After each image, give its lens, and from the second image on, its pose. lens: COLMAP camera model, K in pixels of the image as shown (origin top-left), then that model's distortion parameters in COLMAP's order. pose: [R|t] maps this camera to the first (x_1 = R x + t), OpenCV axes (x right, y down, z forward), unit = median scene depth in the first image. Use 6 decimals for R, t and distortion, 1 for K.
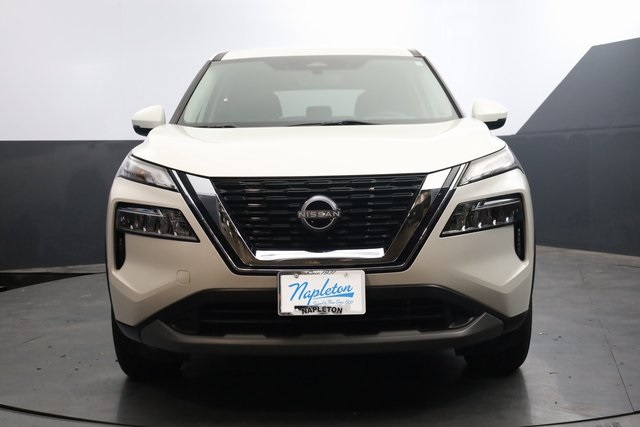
lens RADIAL K [[950.5, 0, 320.0], [0, 950.5, 213.5], [0, 0, 1]] dist [-0.010140, -0.030760]
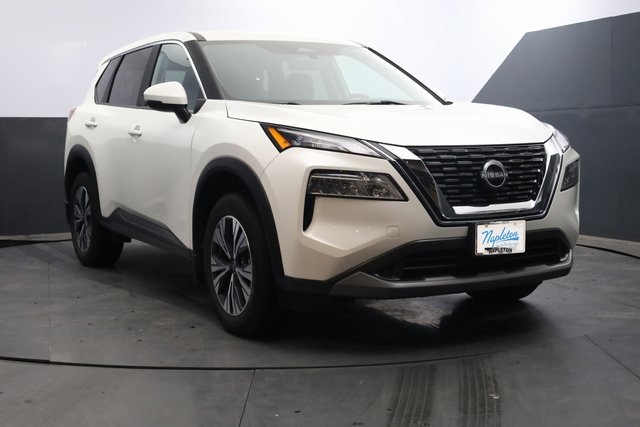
lens RADIAL K [[950.5, 0, 320.0], [0, 950.5, 213.5], [0, 0, 1]] dist [-0.010140, -0.030760]
pose [[0.869837, -0.038623, 0.491825, -0.806192], [0.031867, 0.999248, 0.022111, 0.016102], [-0.492309, -0.003560, 0.870413, 0.030018]]
